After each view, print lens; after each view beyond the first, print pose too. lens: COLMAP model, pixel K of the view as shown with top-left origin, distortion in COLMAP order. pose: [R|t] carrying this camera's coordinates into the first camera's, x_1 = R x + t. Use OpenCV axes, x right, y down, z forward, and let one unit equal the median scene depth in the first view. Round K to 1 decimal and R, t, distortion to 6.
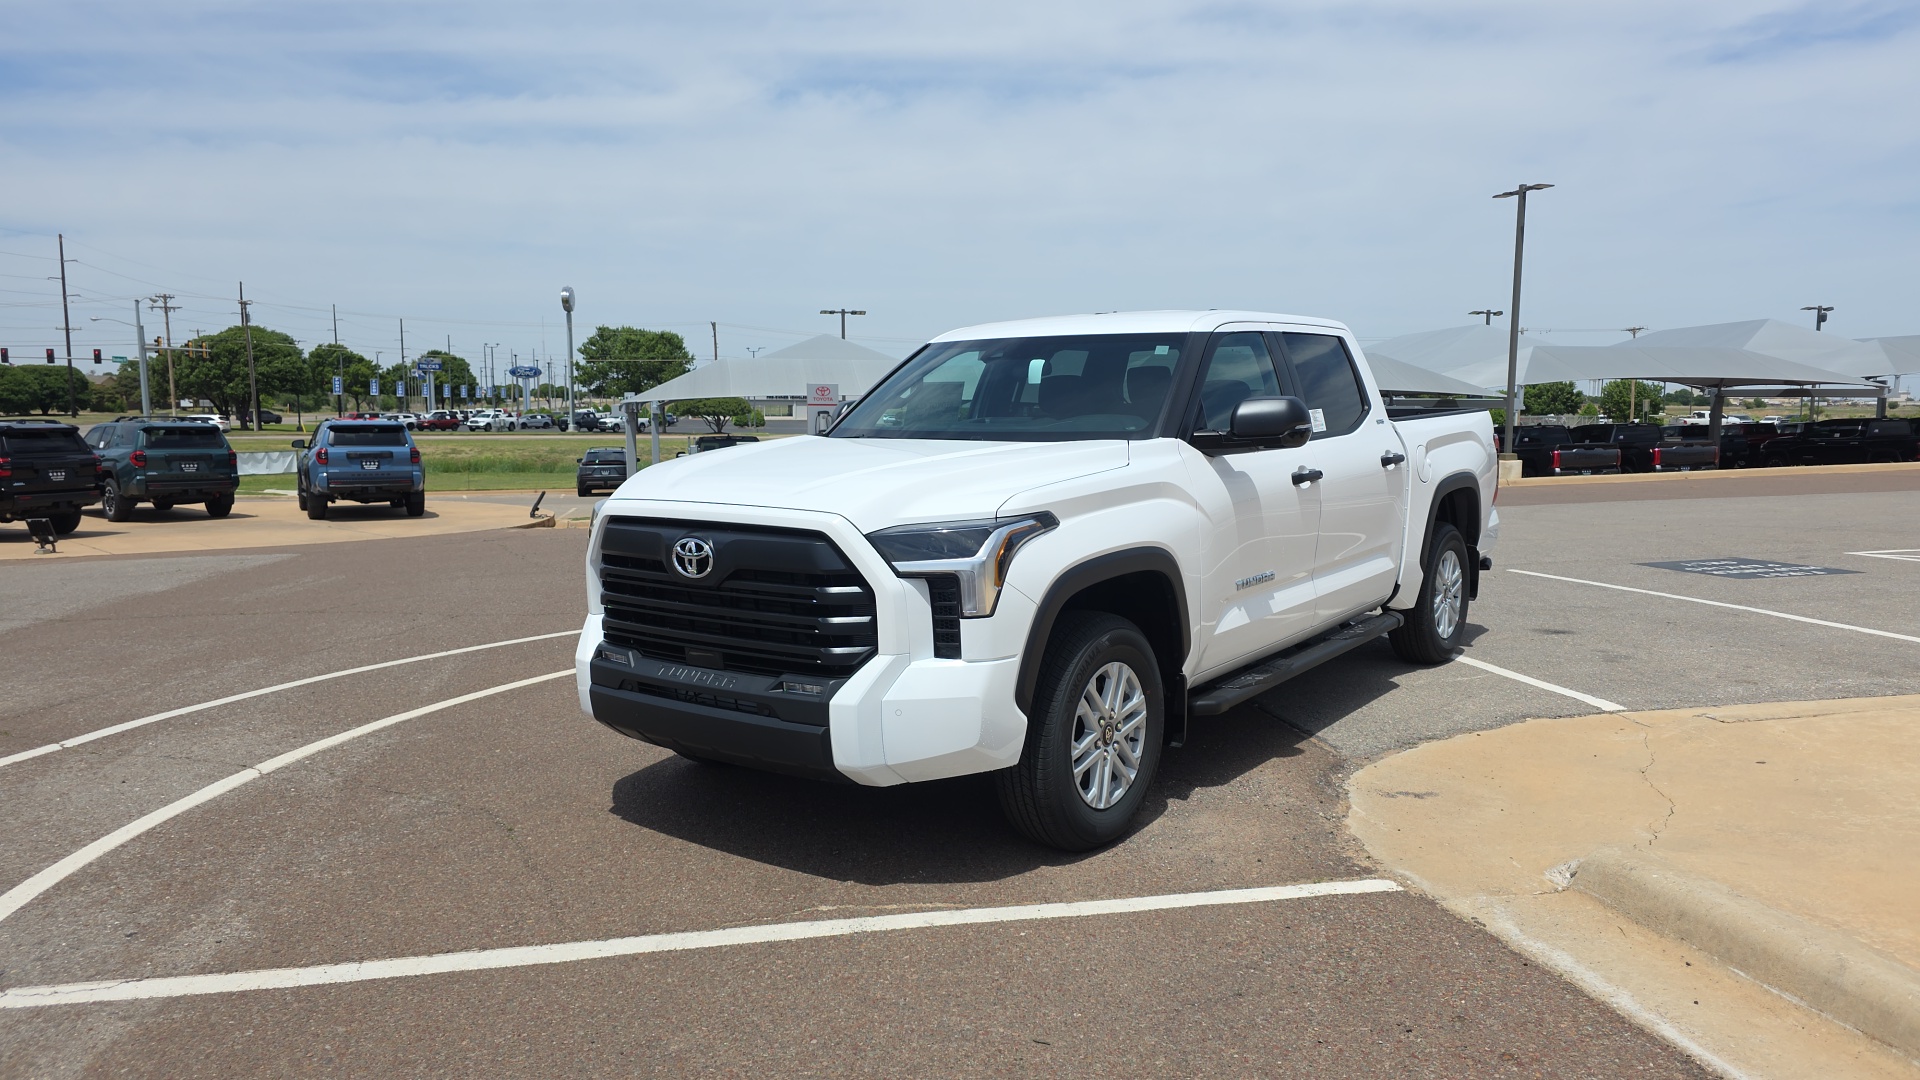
lens RADIAL K [[1262.0, 0, 959.0], [0, 1262.0, 555.4], [0, 0, 1]] dist [0.053746, -0.053626]
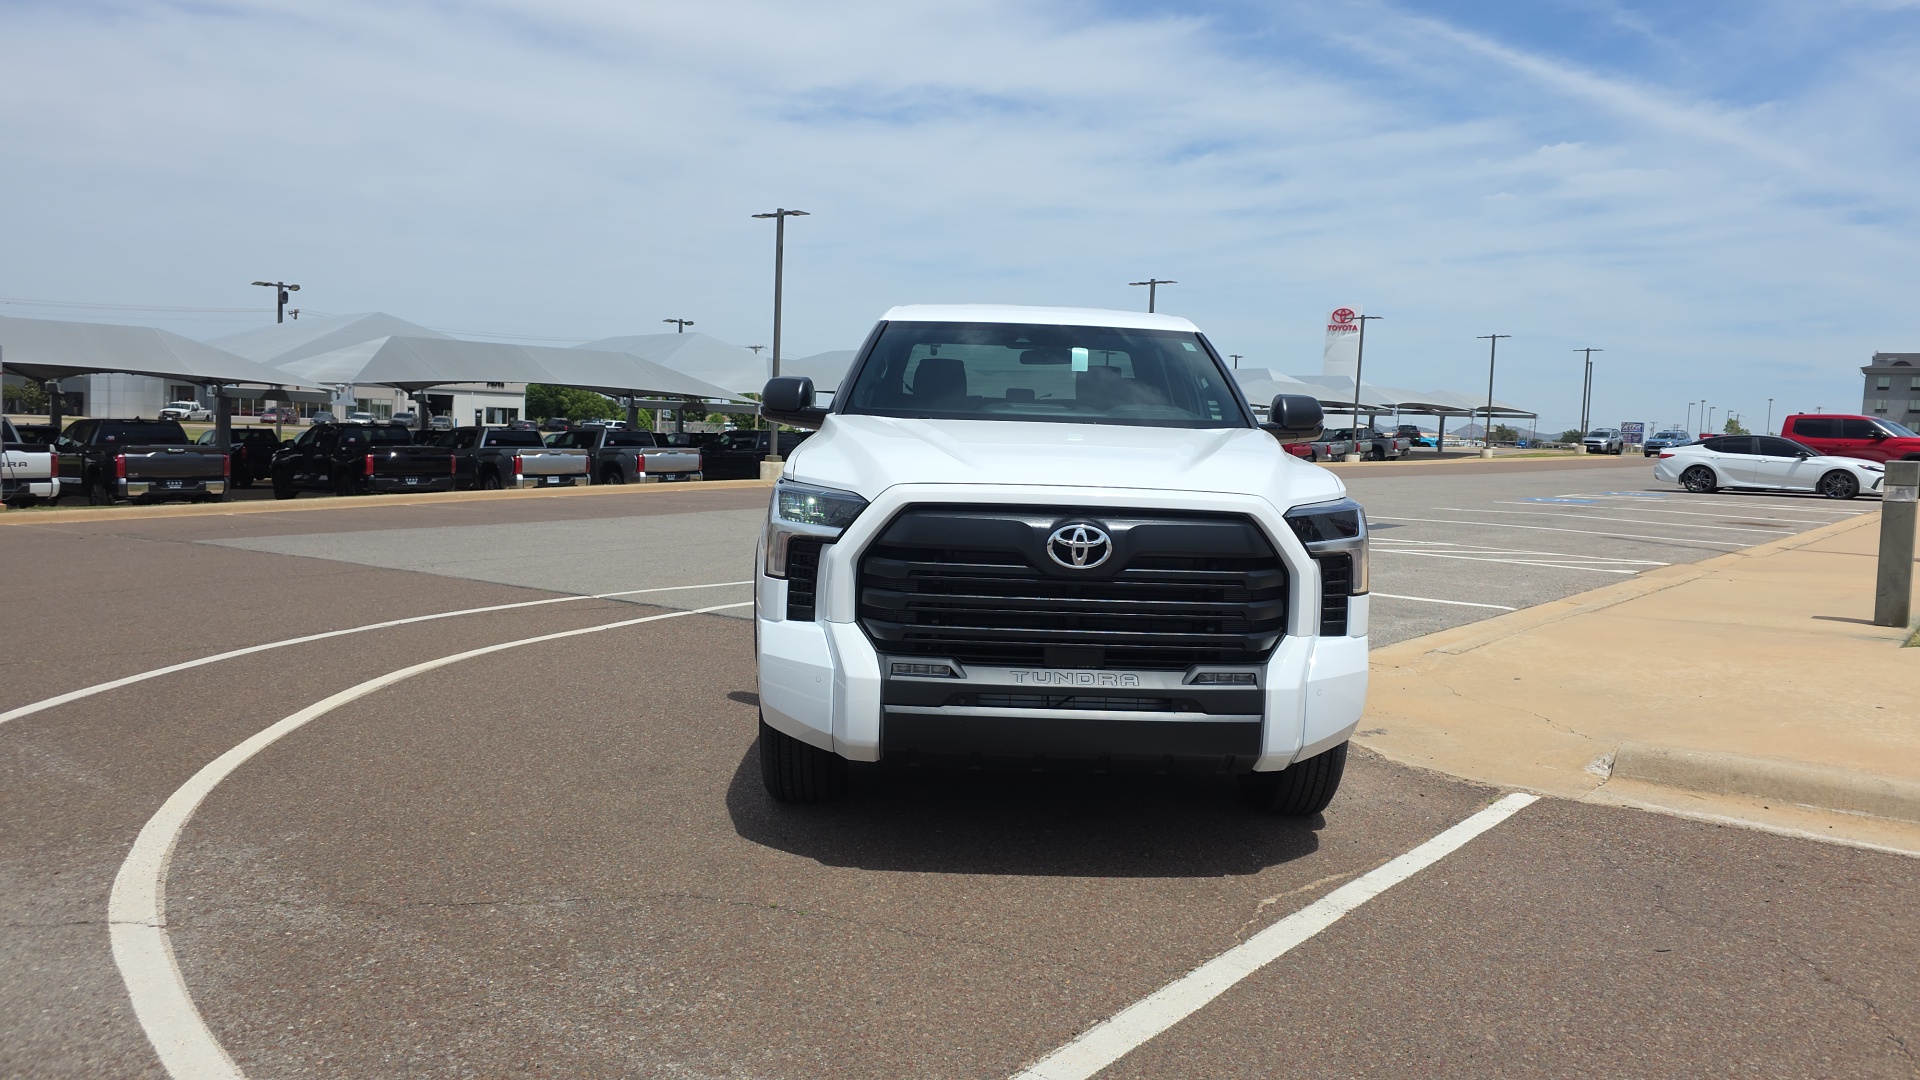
lens RADIAL K [[1283.5, 0, 961.6], [0, 1283.5, 528.7], [0, 0, 1]] dist [0.043810, -0.040502]
pose [[0.781427, -0.017512, 0.623751, -0.859451], [0.031397, 0.999443, -0.011274, -0.003159], [-0.623207, 0.028394, 0.781542, 0.348653]]
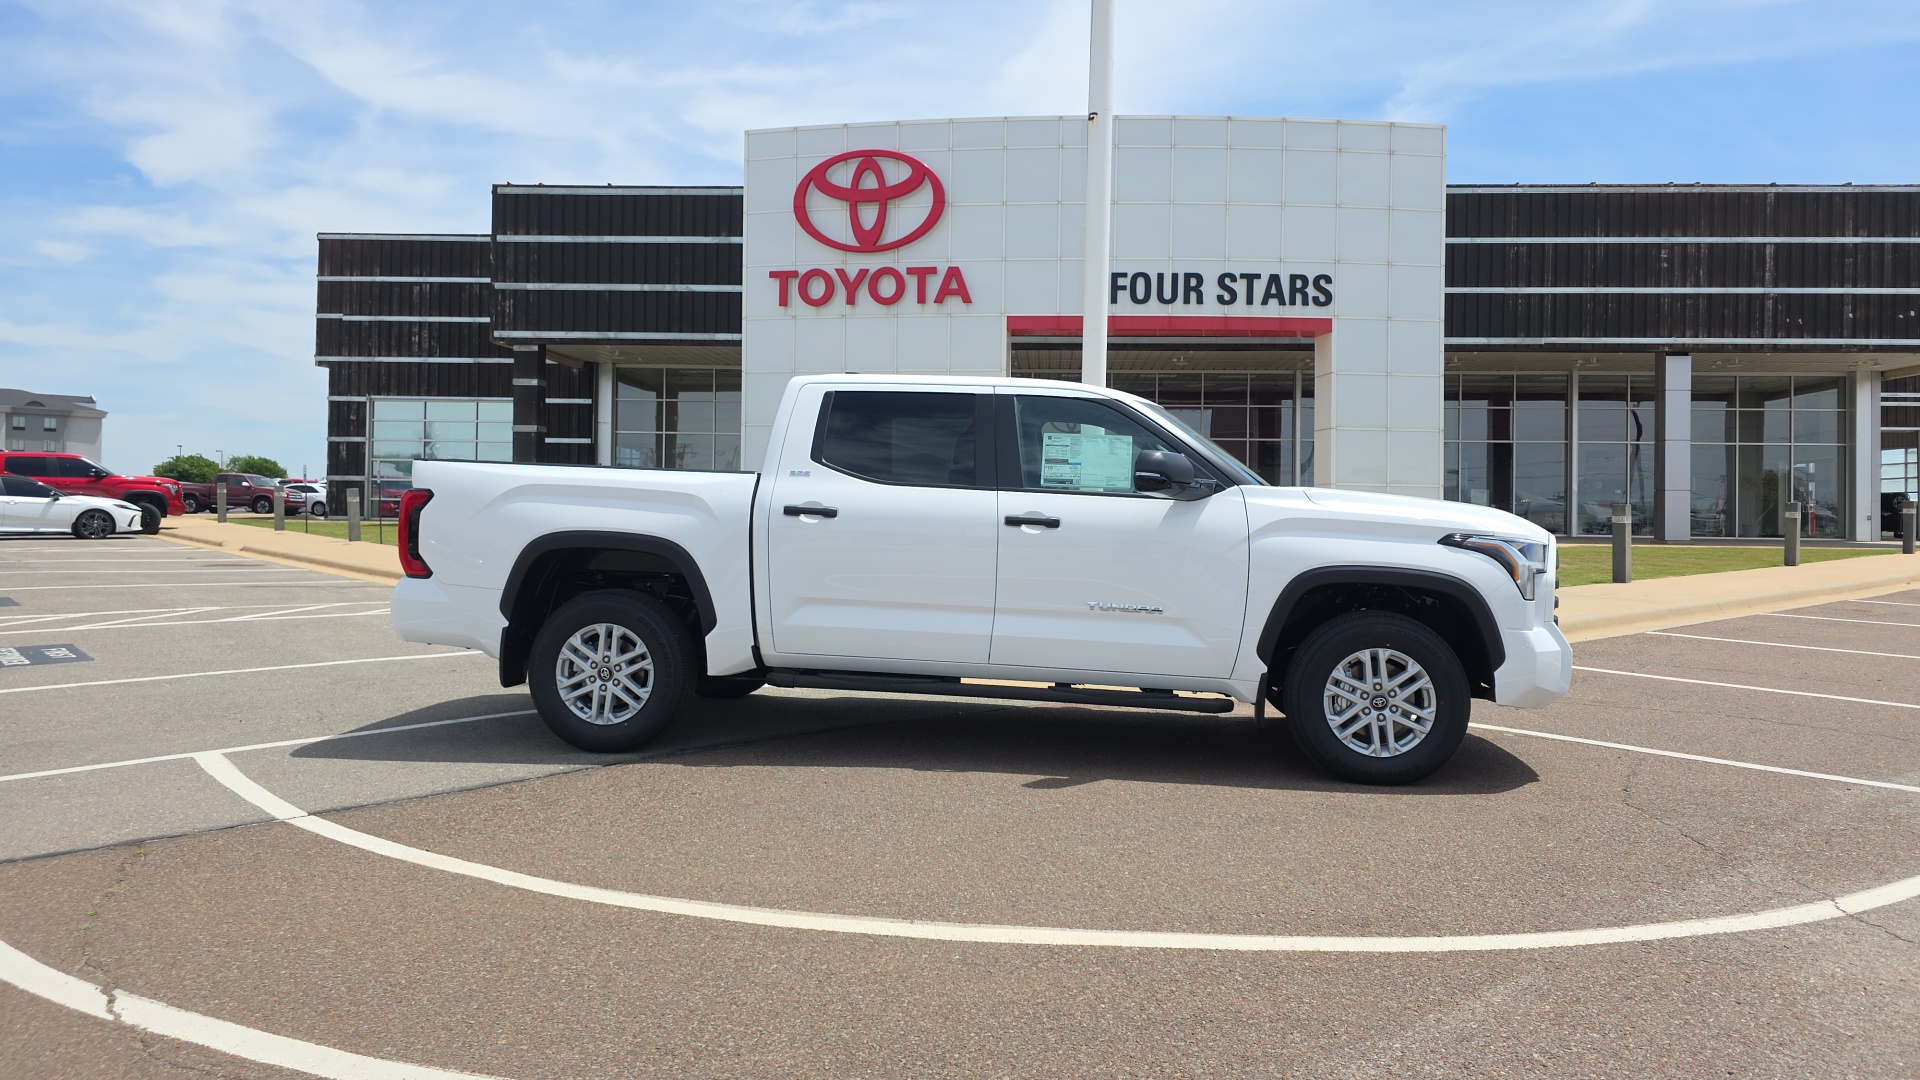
lens RADIAL K [[1310.6, 0, 988.3], [0, 1310.6, 538.4], [0, 0, 1]] dist [0.062007, -0.057563]
pose [[-0.520427, -0.019476, 0.853684, -1.339527], [0.087163, 0.993306, 0.075798, -0.225924], [-0.849446, 0.113857, -0.515245, 2.557353]]
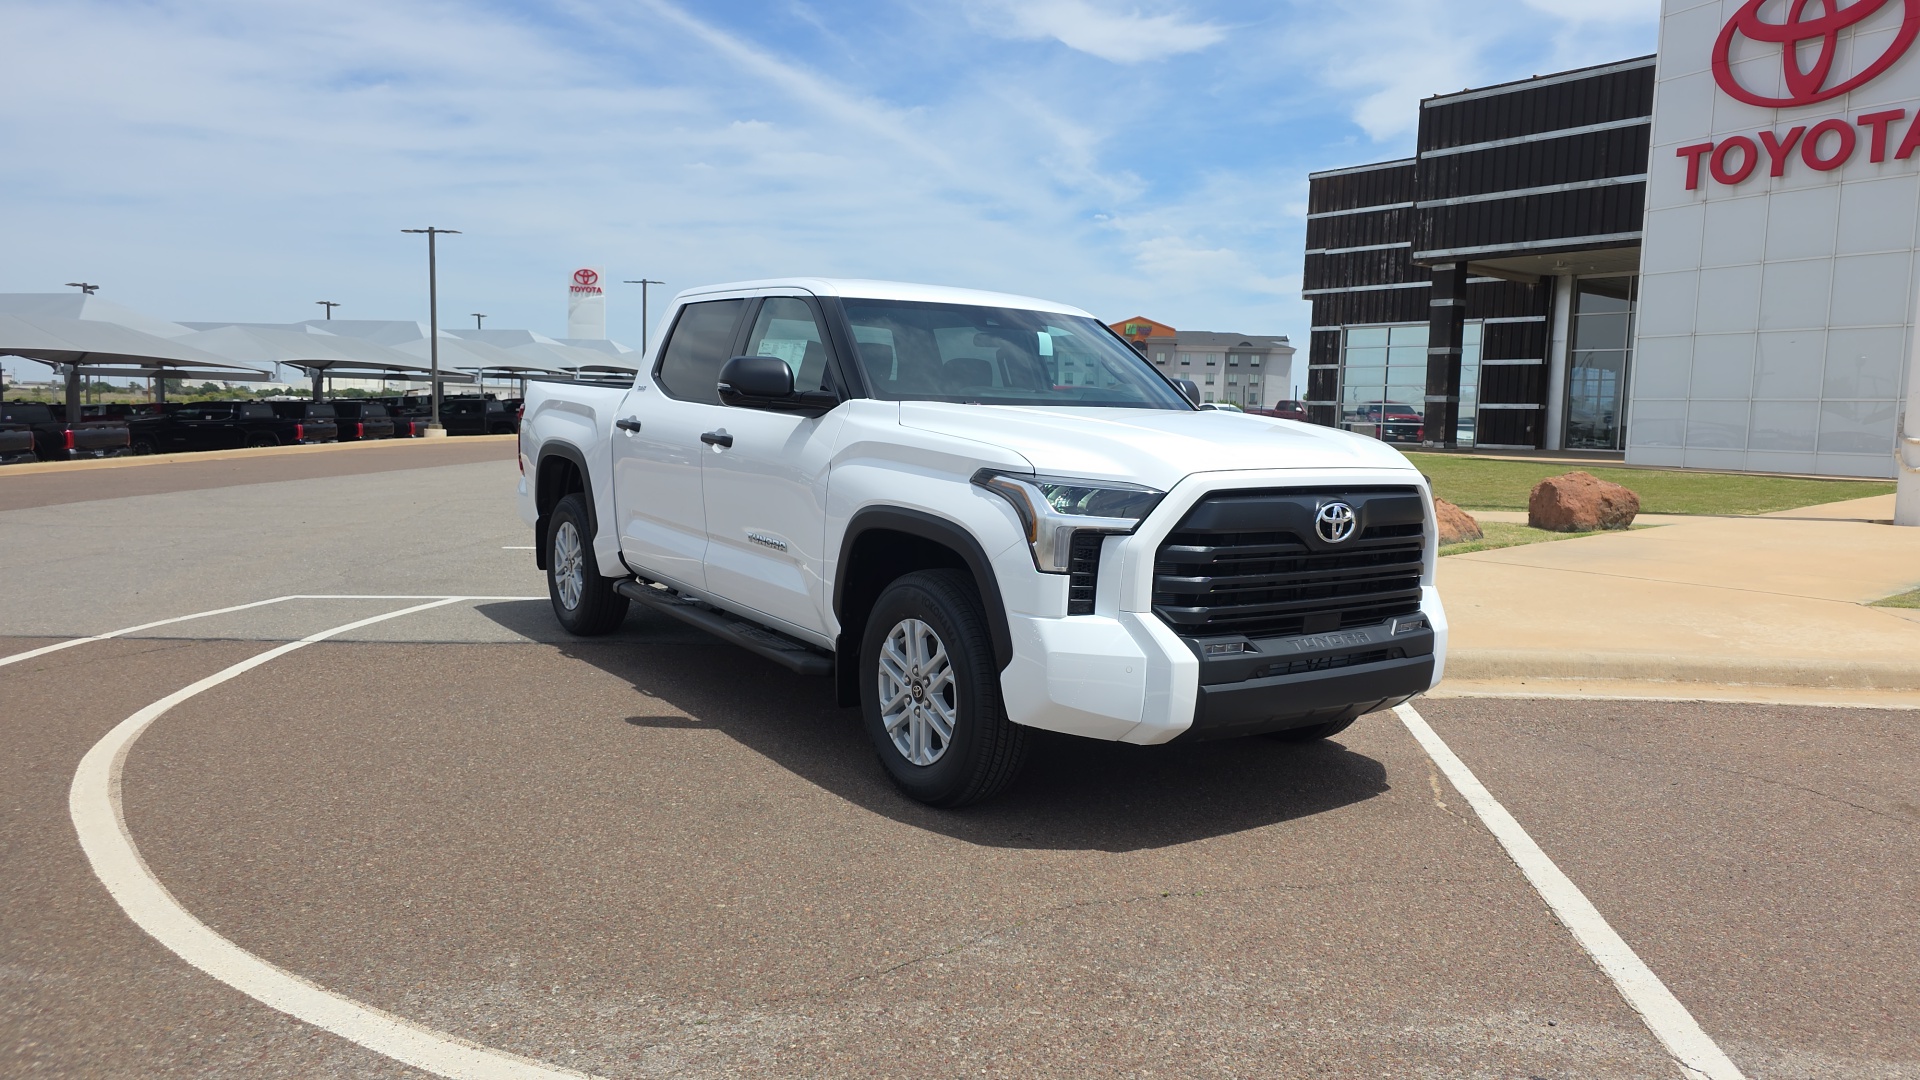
lens RADIAL K [[1310.6, 0, 988.3], [0, 1310.6, 538.4], [0, 0, 1]] dist [0.062007, -0.057563]
pose [[0.291634, -0.077035, 0.953423, -1.315831], [0.081121, 0.995153, 0.055594, -0.067447], [-0.953084, 0.061130, 0.296469, 0.973135]]
